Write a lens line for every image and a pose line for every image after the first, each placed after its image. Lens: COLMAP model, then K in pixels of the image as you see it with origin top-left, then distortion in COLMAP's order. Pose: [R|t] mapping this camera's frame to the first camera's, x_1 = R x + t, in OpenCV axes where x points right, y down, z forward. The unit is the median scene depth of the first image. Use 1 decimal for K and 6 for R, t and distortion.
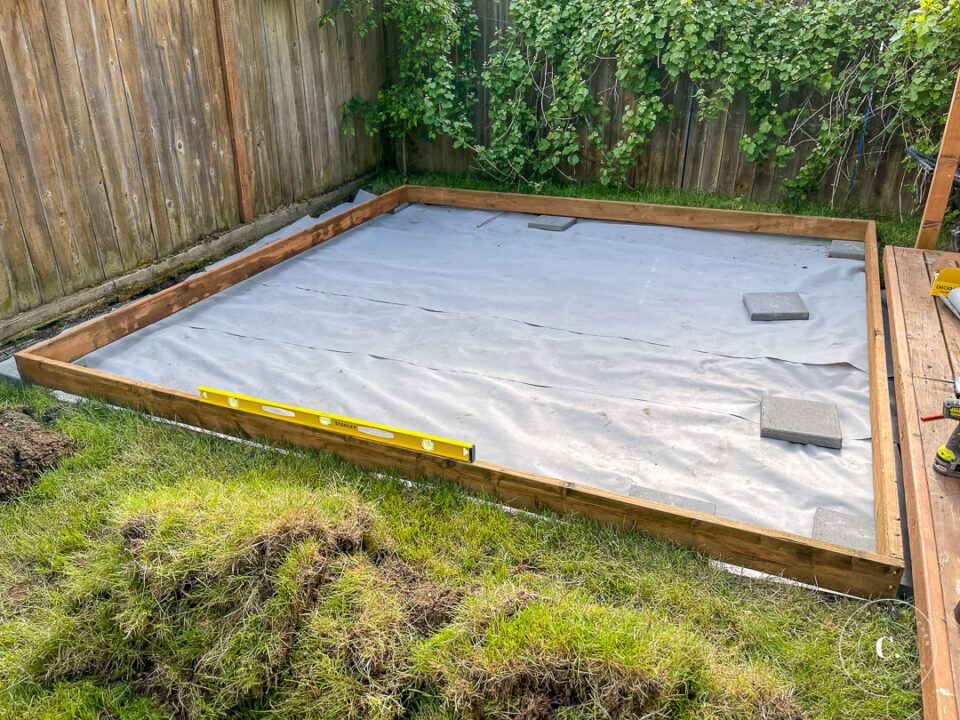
lens RADIAL K [[742.2, 0, 480.0], [0, 742.2, 360.0], [0, 0, 1]] dist [0.103104, -0.134633]
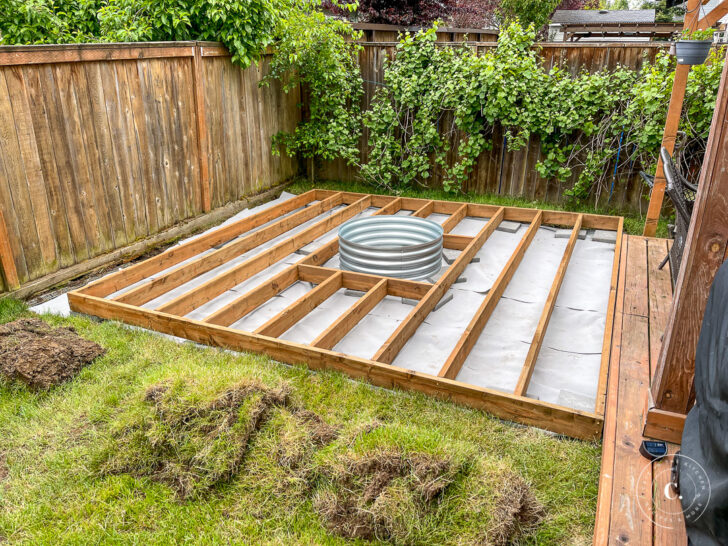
lens RADIAL K [[562.8, 0, 364.0], [0, 562.8, 273.0], [0, 0, 1]] dist [0.103104, -0.134633]
pose [[0.999888, 0.014618, -0.003073, 0.009298], [-0.014814, 0.996796, -0.078599, 0.022432], [0.001914, 0.078636, 0.996902, -0.130455]]
